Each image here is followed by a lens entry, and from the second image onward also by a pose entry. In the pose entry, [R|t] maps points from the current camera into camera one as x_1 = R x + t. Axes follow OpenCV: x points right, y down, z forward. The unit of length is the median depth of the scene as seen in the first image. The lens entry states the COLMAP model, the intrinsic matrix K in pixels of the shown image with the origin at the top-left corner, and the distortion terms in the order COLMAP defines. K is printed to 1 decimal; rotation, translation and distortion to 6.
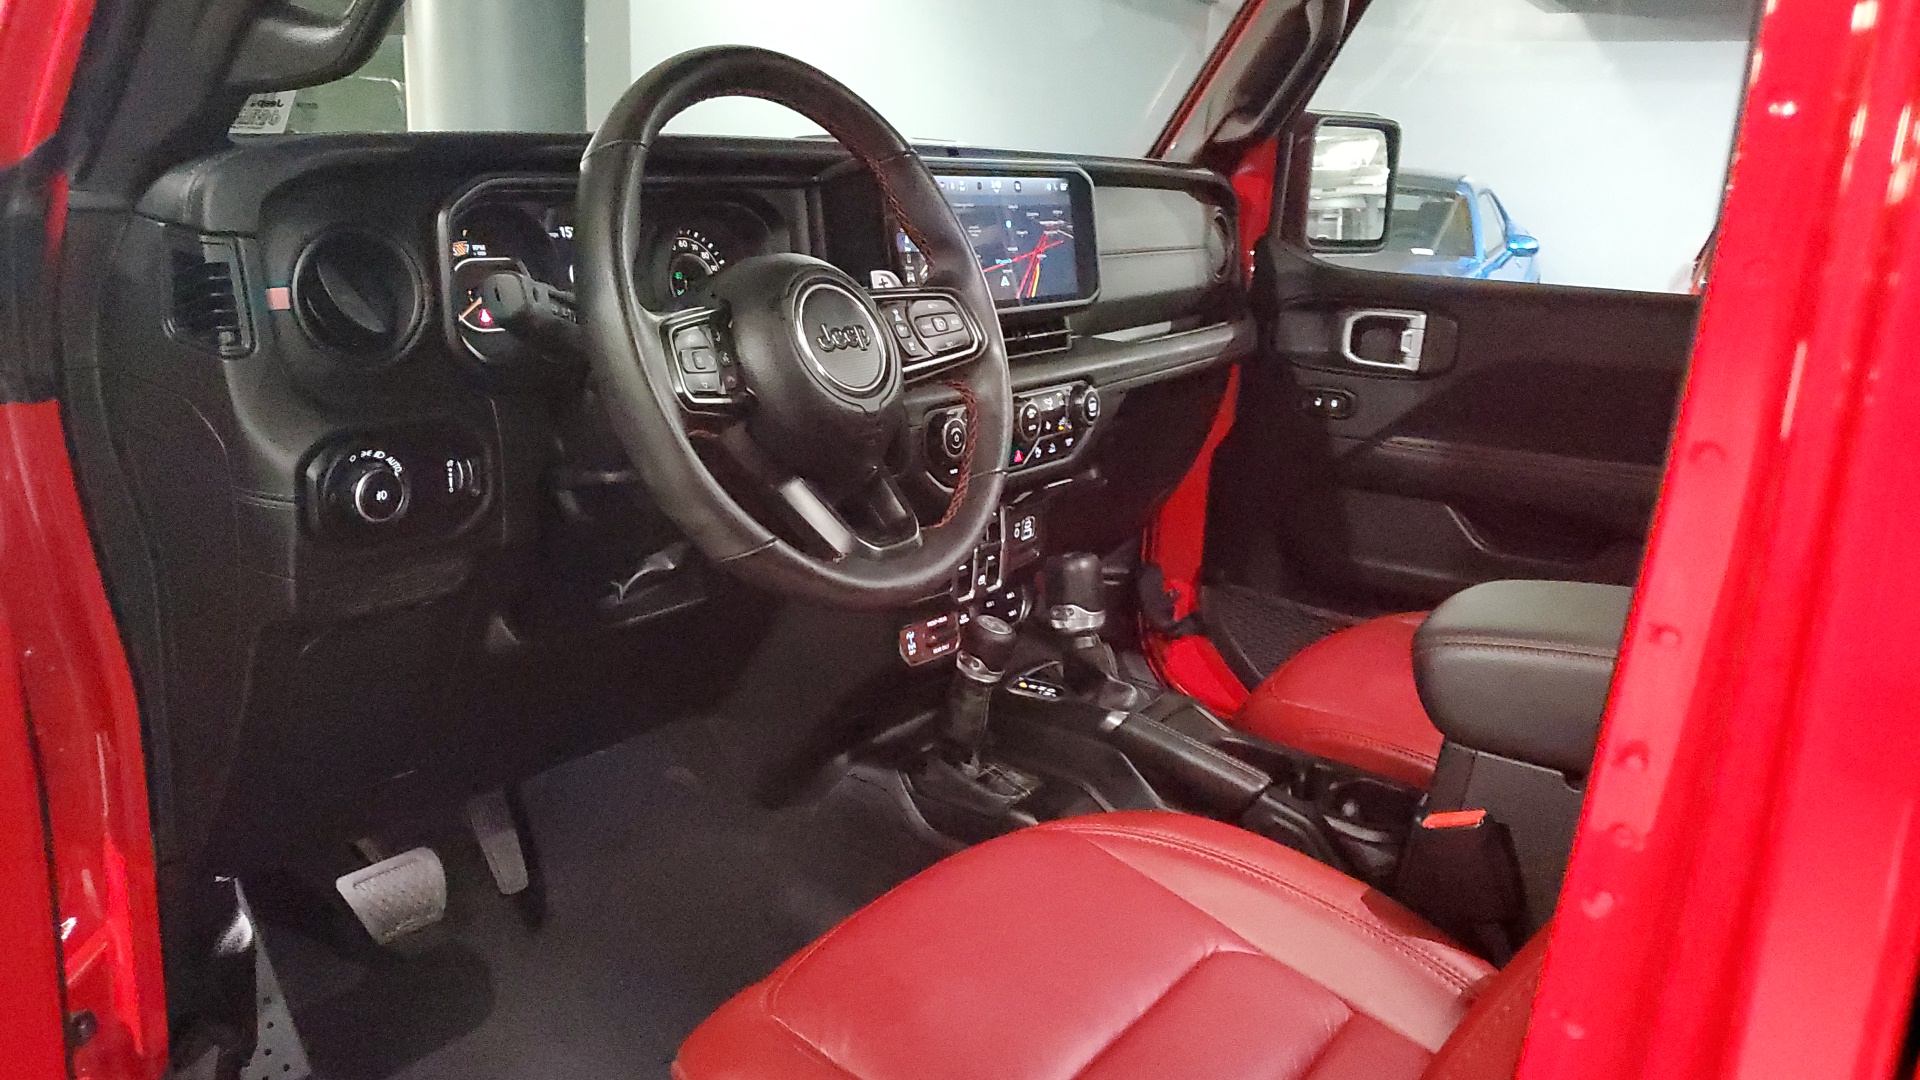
lens RADIAL K [[1489.3, 0, 961.5], [0, 1489.3, 570.2], [0, 0, 1]] dist [0.001854, -0.002301]
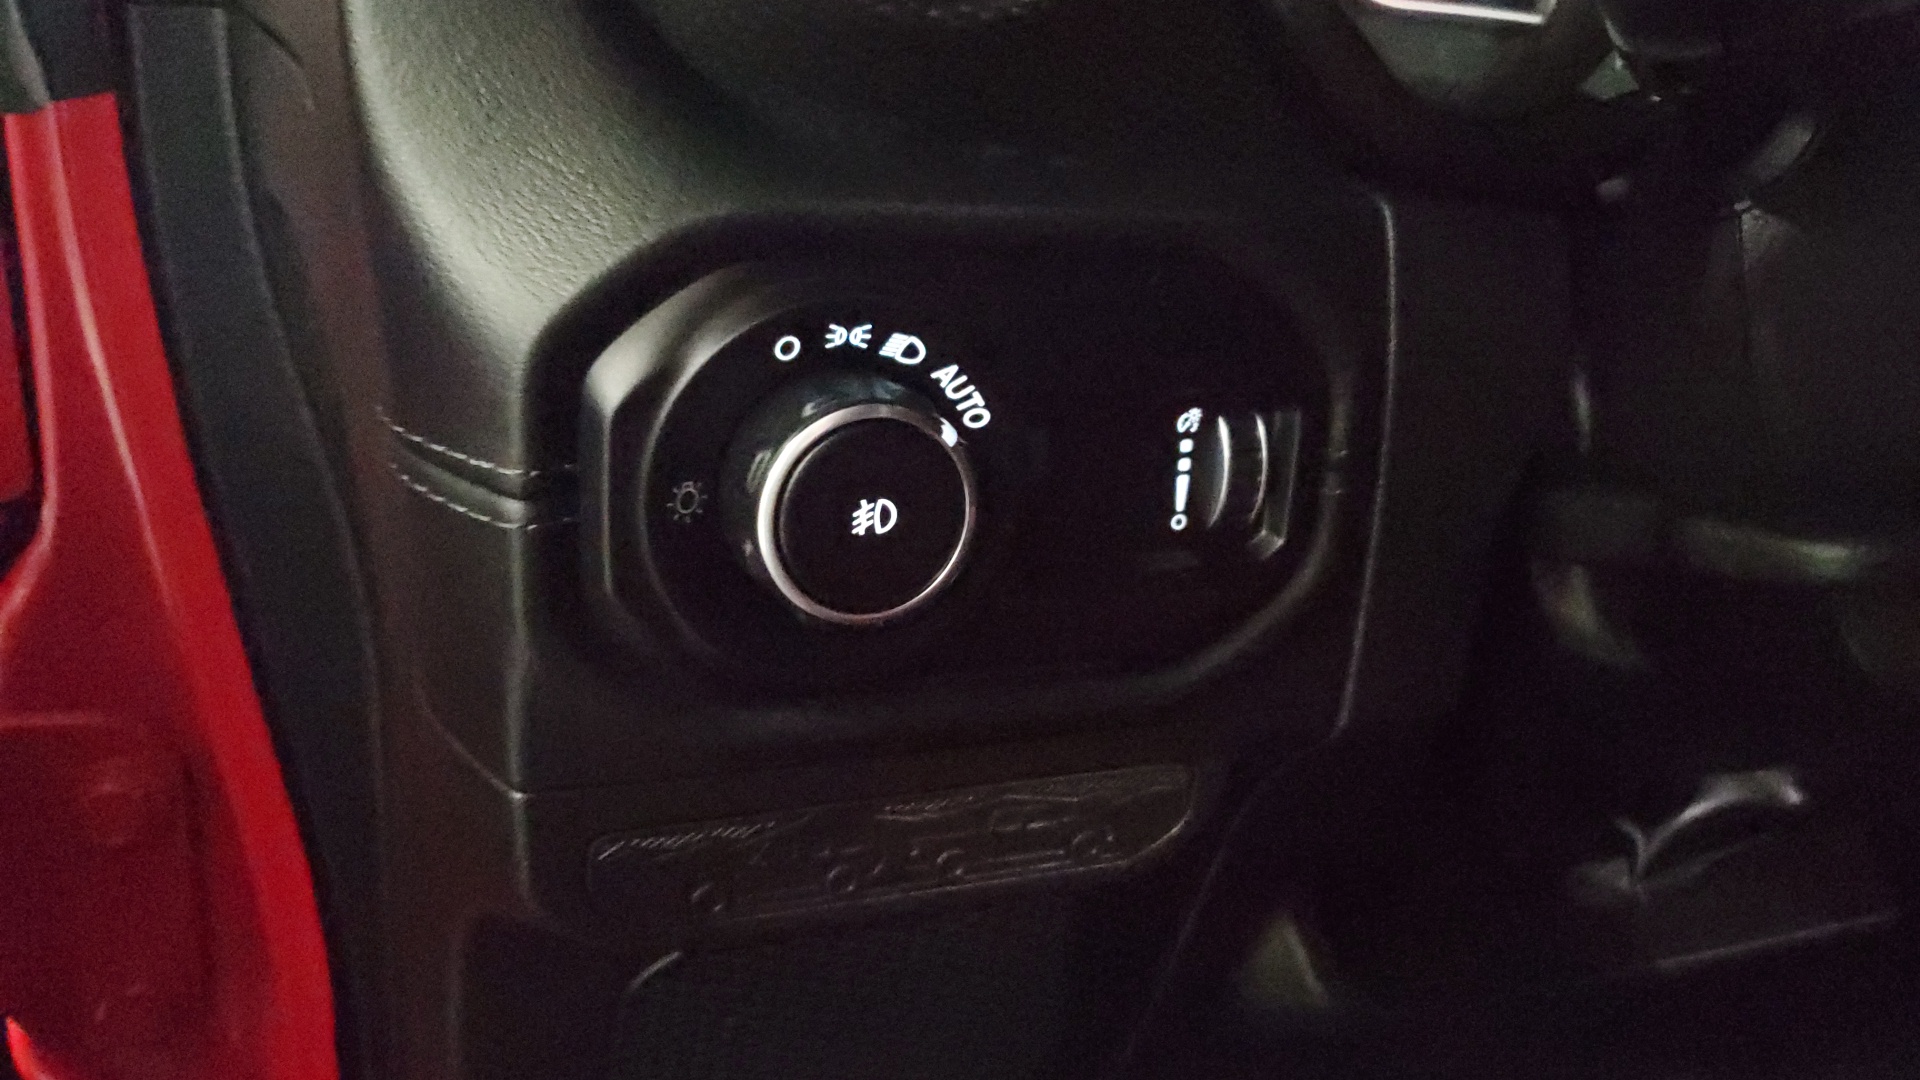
lens RADIAL K [[1528.0, 0, 960.0], [0, 1528.0, 540.0], [0, 0, 1]] dist [0.093296, -0.228681]
pose [[0.849578, 0.142683, -0.507799, -0.239590], [-0.156118, 0.987604, 0.016305, -0.049548], [0.503830, 0.065424, 0.861322, 0.753115]]
